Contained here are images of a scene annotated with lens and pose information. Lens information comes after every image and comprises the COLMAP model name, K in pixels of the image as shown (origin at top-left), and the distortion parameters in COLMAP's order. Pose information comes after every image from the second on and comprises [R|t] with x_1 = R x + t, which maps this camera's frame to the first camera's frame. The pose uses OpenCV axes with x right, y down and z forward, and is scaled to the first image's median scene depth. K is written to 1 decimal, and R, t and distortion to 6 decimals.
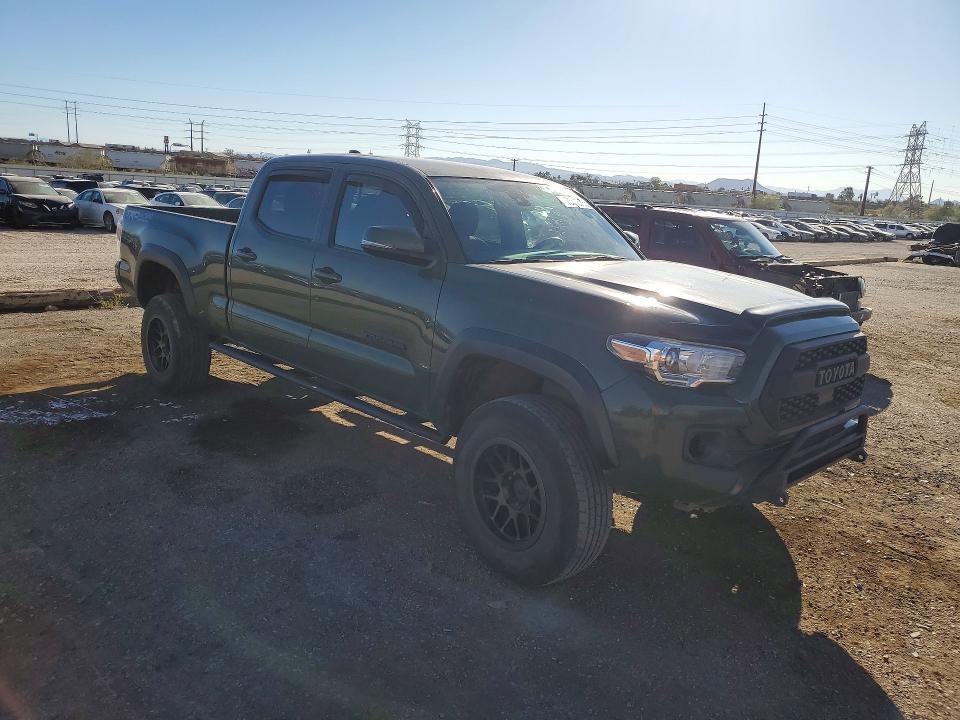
lens RADIAL K [[748.3, 0, 480.0], [0, 748.3, 360.0], [0, 0, 1]] dist [-0.009766, 0.040708]
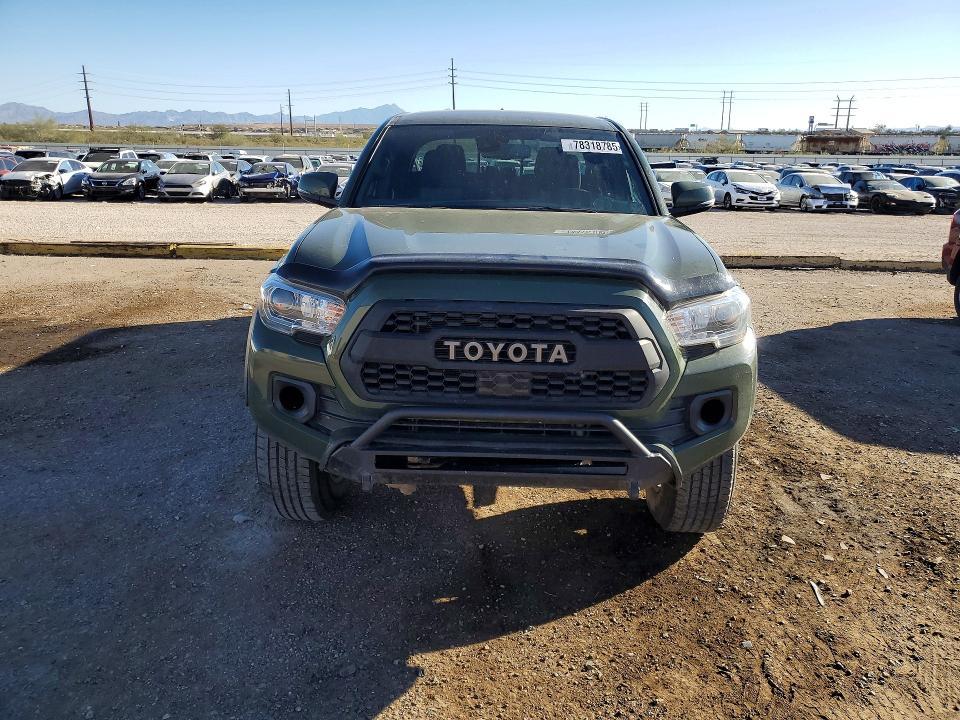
lens RADIAL K [[748.3, 0, 480.0], [0, 748.3, 360.0], [0, 0, 1]] dist [-0.009766, 0.040708]
pose [[0.701772, 0.146376, -0.697202, 0.254977], [-0.130323, 0.988527, 0.076362, -0.007373], [0.700380, 0.037272, 0.712796, 0.118731]]
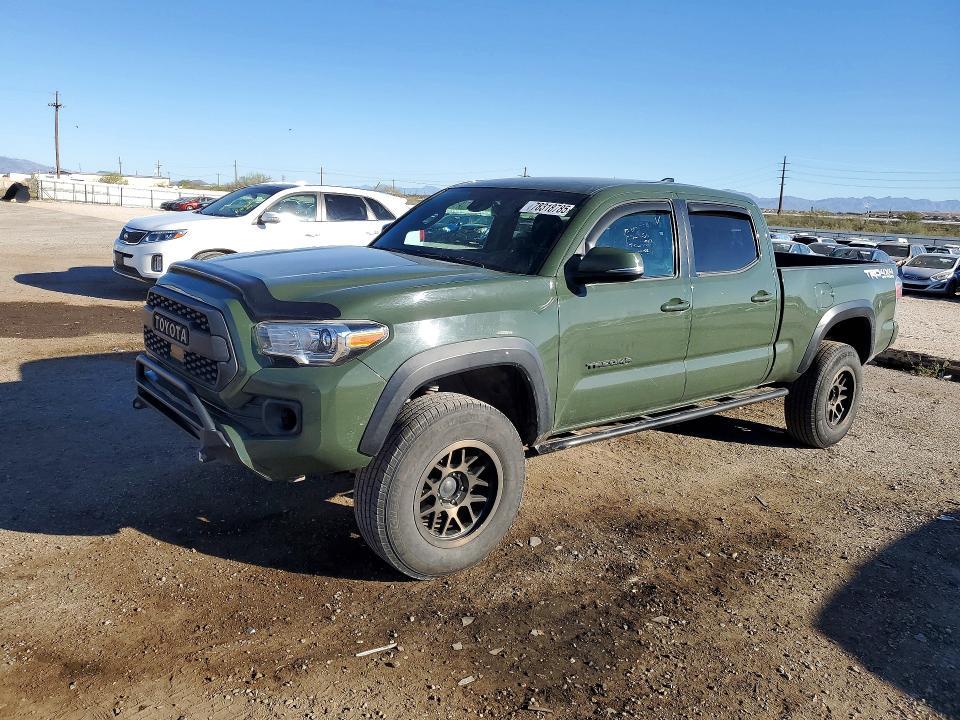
lens RADIAL K [[748.3, 0, 480.0], [0, 748.3, 360.0], [0, 0, 1]] dist [-0.009766, 0.040708]
pose [[-0.077245, 0.137654, -0.987464, 0.388179], [-0.282464, 0.946822, 0.154085, -0.058944], [0.956163, 0.290825, -0.034255, 0.381998]]
